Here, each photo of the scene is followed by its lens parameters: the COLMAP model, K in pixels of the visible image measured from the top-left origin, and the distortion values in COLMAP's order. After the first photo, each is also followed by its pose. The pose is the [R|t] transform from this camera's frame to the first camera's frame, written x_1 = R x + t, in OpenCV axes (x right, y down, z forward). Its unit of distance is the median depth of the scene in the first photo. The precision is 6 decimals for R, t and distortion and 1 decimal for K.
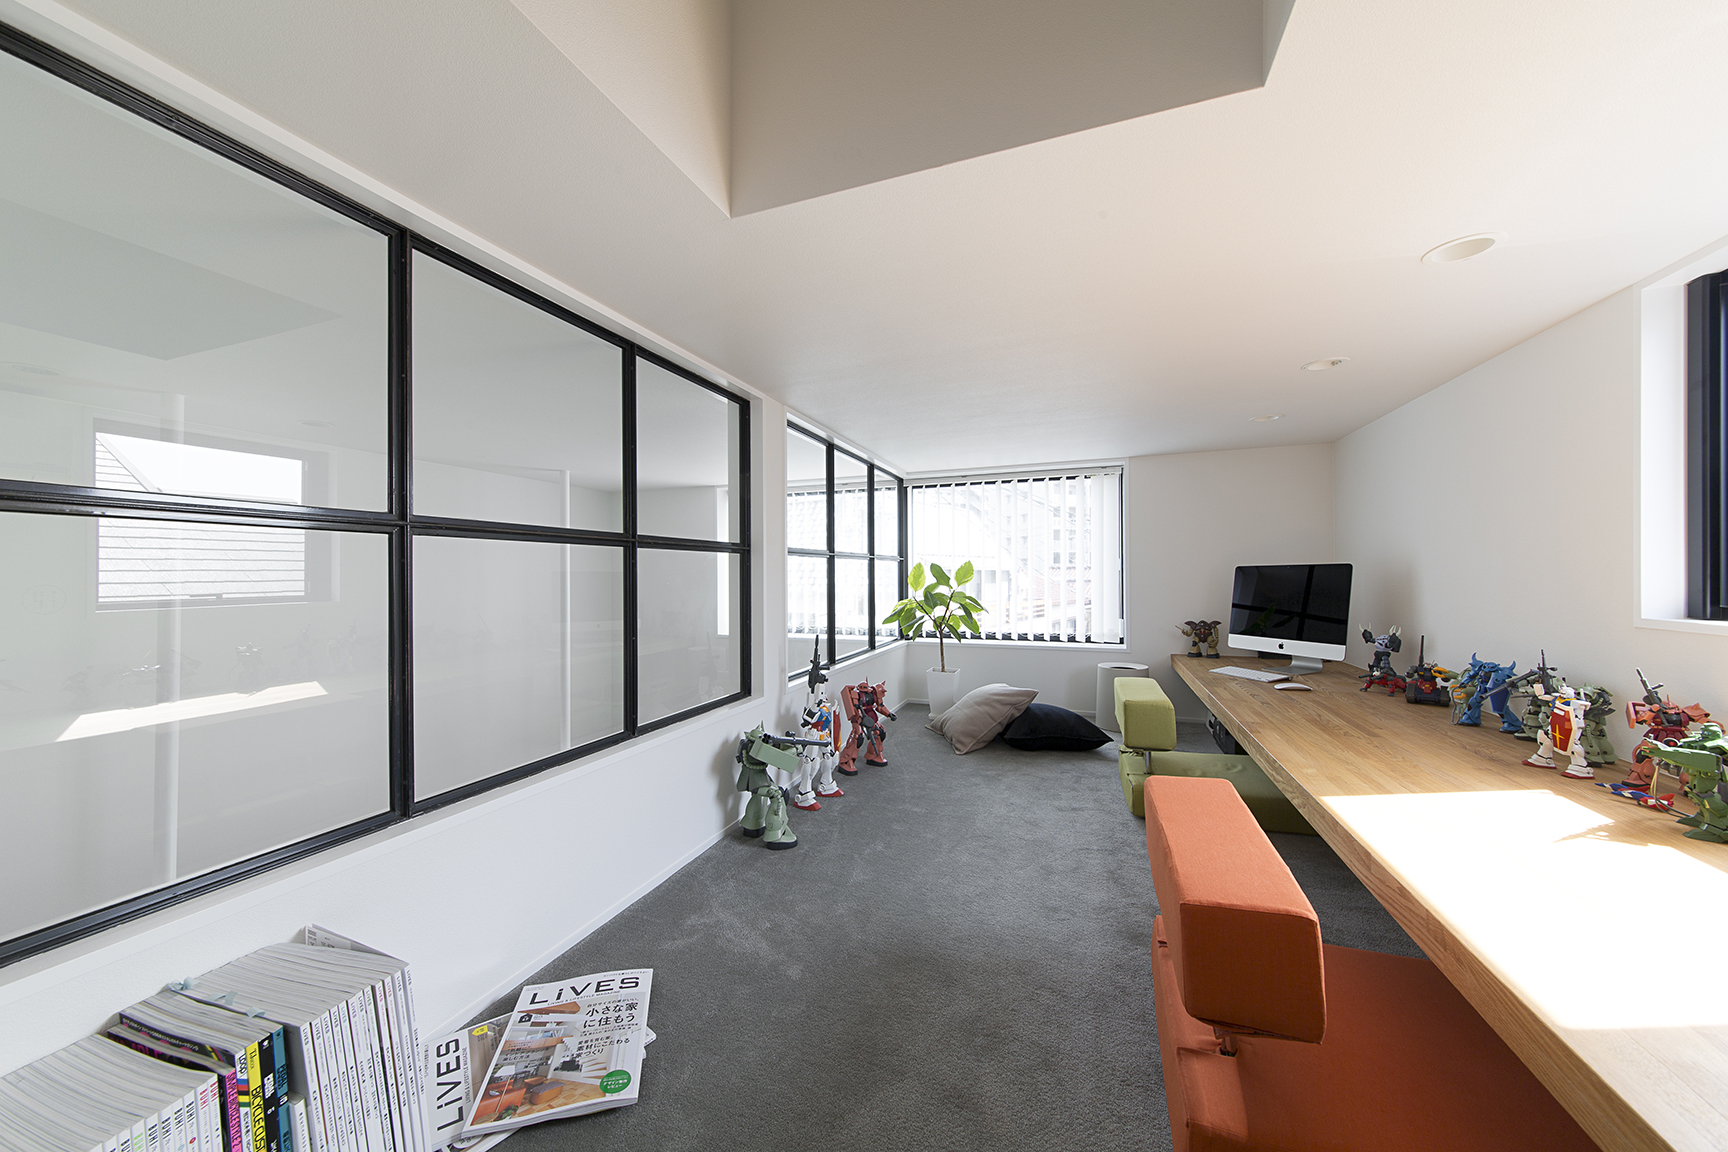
lens RADIAL K [[602.6, 0, 866.5], [0, 602.6, 584.9], [0, 0, 1]] dist [-0.001329, -0.000026]
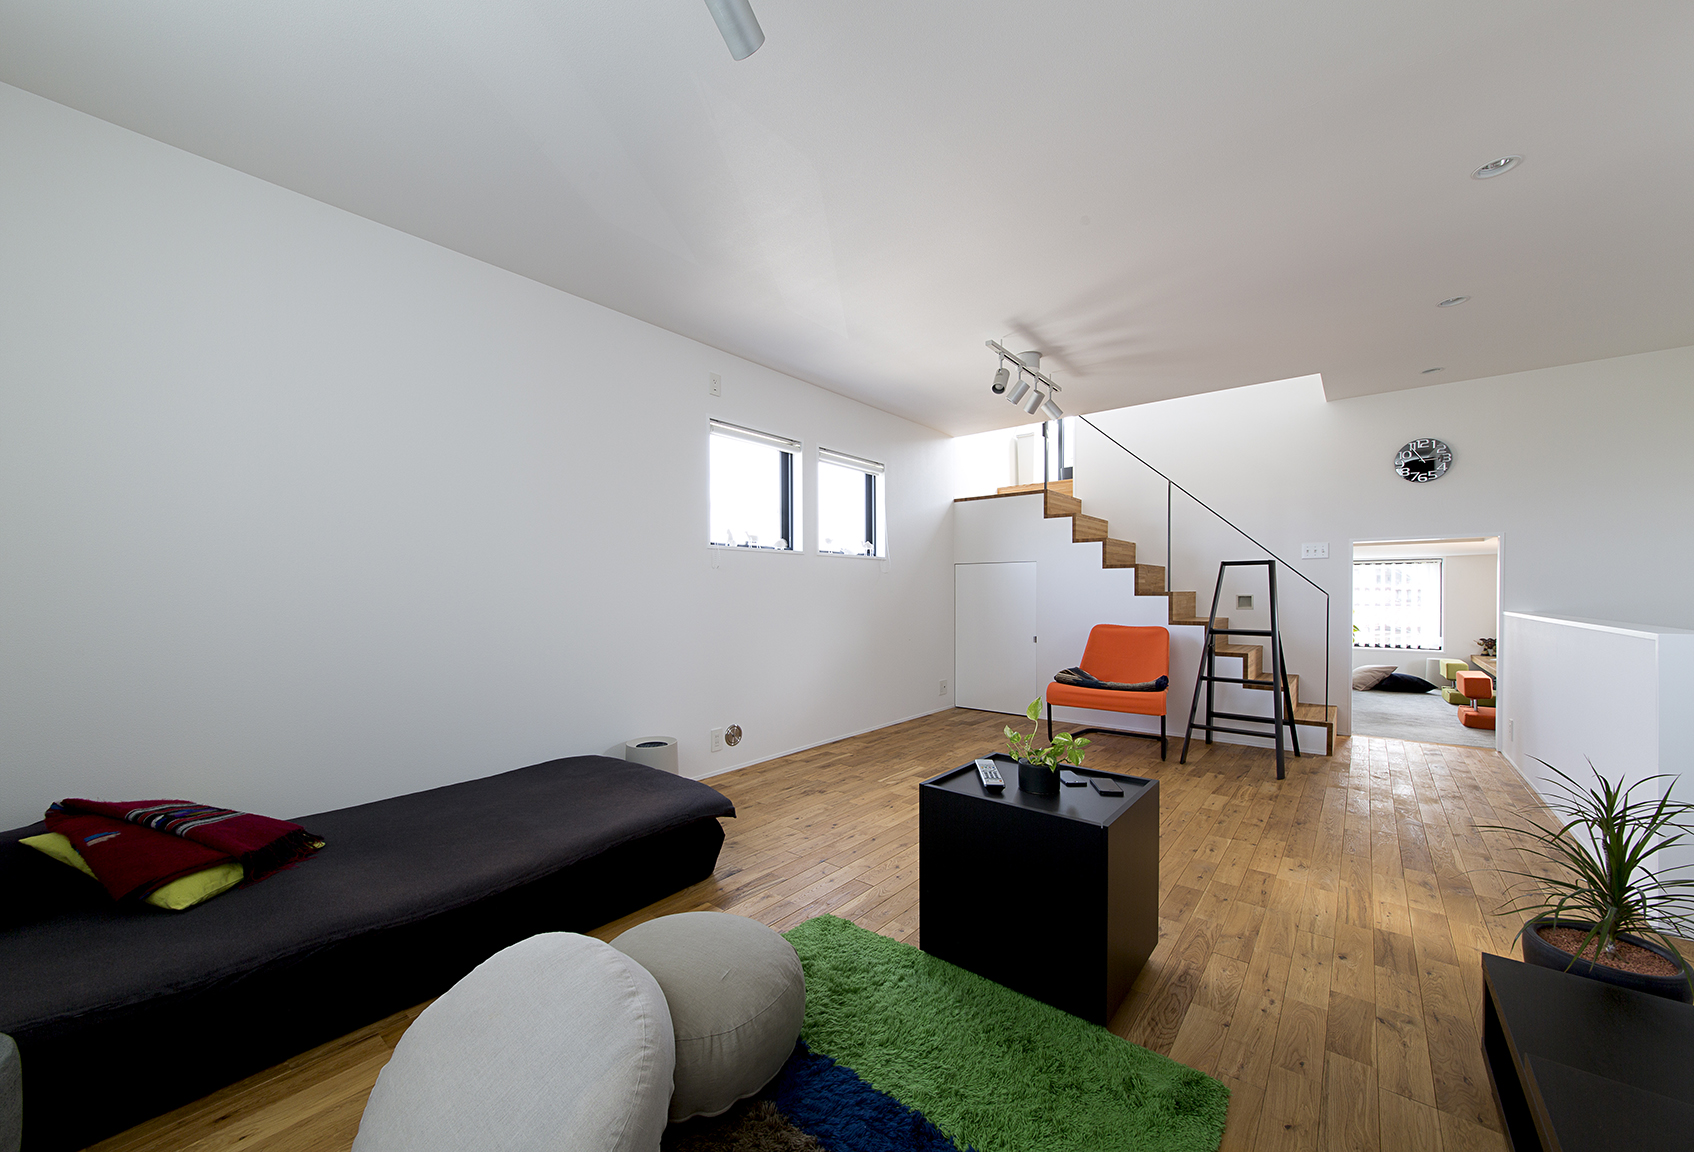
lens RADIAL K [[641.9, 0, 848.2], [0, 641.9, 585.0], [0, 0, 1]] dist [-0.000526, -0.000018]
pose [[0.934450, -0.002234, -0.356087, -0.803705], [0.002731, 0.999996, 0.000891, -0.148960], [0.356084, -0.001805, 0.934452, -2.048046]]
